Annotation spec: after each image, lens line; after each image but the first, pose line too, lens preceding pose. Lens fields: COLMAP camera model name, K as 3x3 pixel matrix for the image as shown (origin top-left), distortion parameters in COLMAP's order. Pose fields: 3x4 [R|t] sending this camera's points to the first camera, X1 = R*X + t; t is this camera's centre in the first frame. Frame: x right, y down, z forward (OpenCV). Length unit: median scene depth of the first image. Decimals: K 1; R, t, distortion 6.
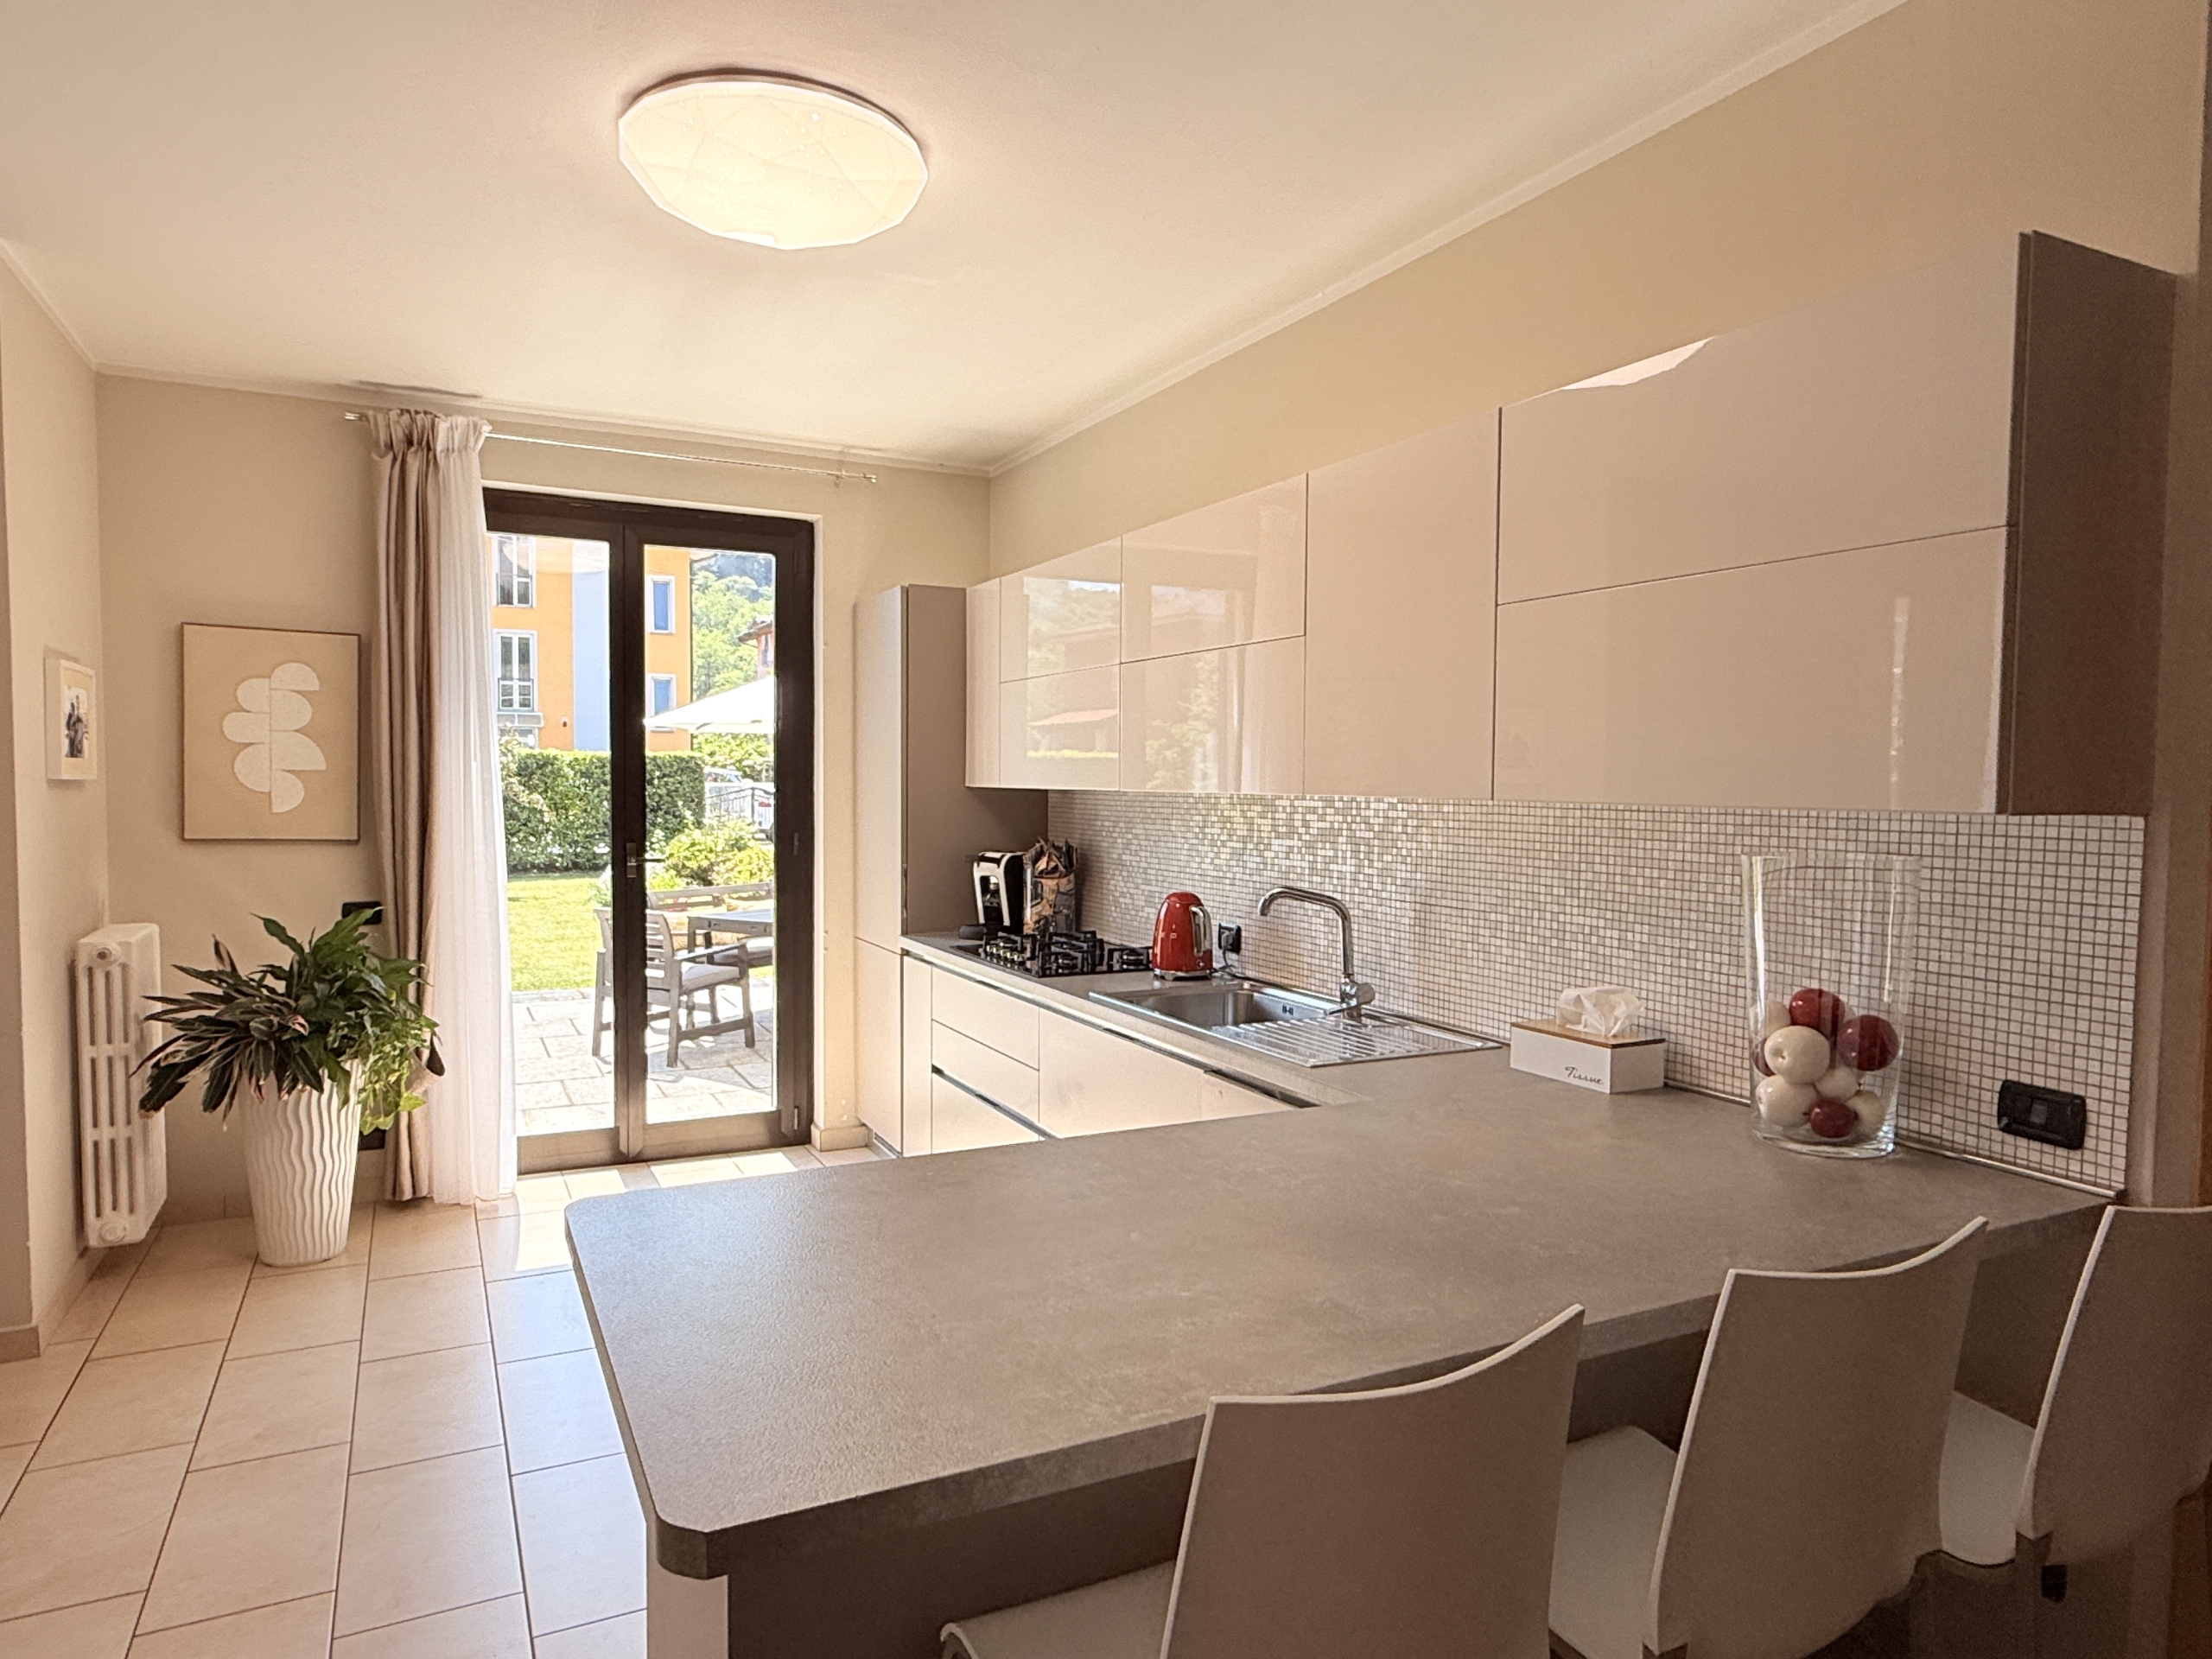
lens RADIAL K [[1340.0, 0, 1103.6], [0, 1340.0, 844.9], [0, 0, 1]] dist [0.002664, 0.001385]
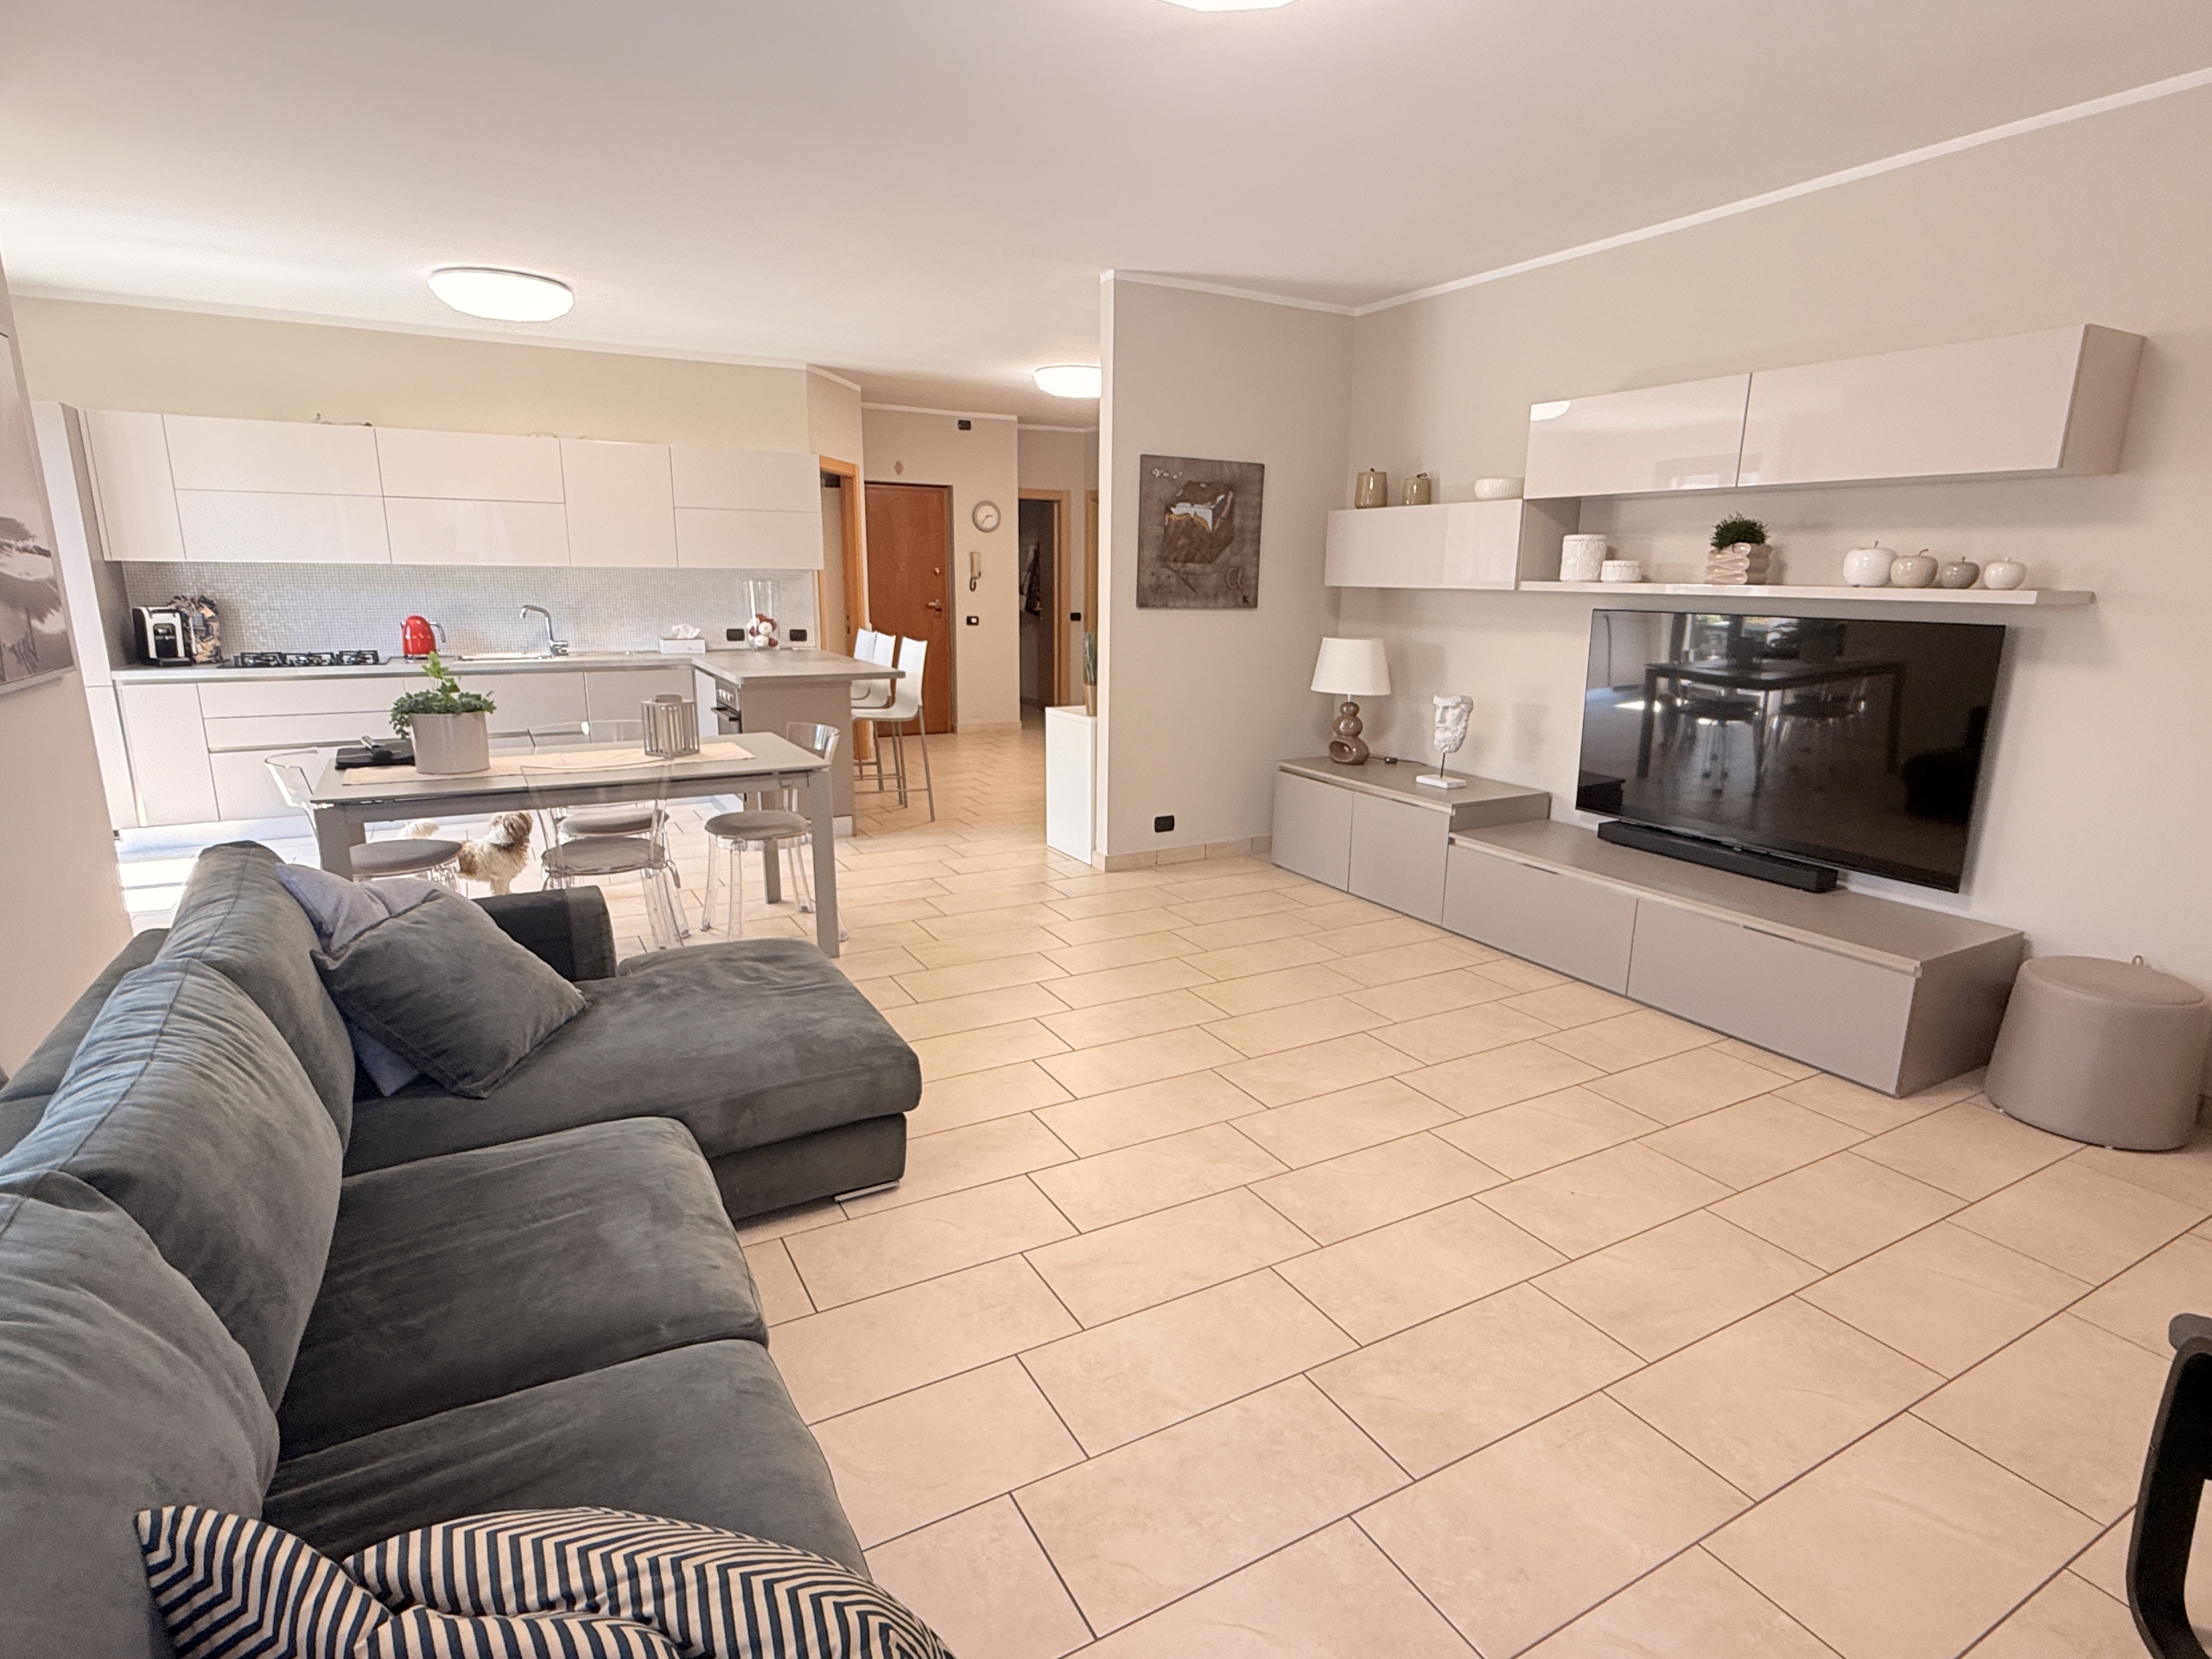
lens RADIAL K [[1147.3, 0, 1107.6], [0, 1147.3, 837.8], [0, 0, 1]] dist [-0.004053, 0.001571]
pose [[-0.042818, -0.230044, 0.972238, -2.702044], [0.037096, 0.972093, 0.231643, 0.000369], [-0.998394, 0.045985, -0.033090, 0.065901]]
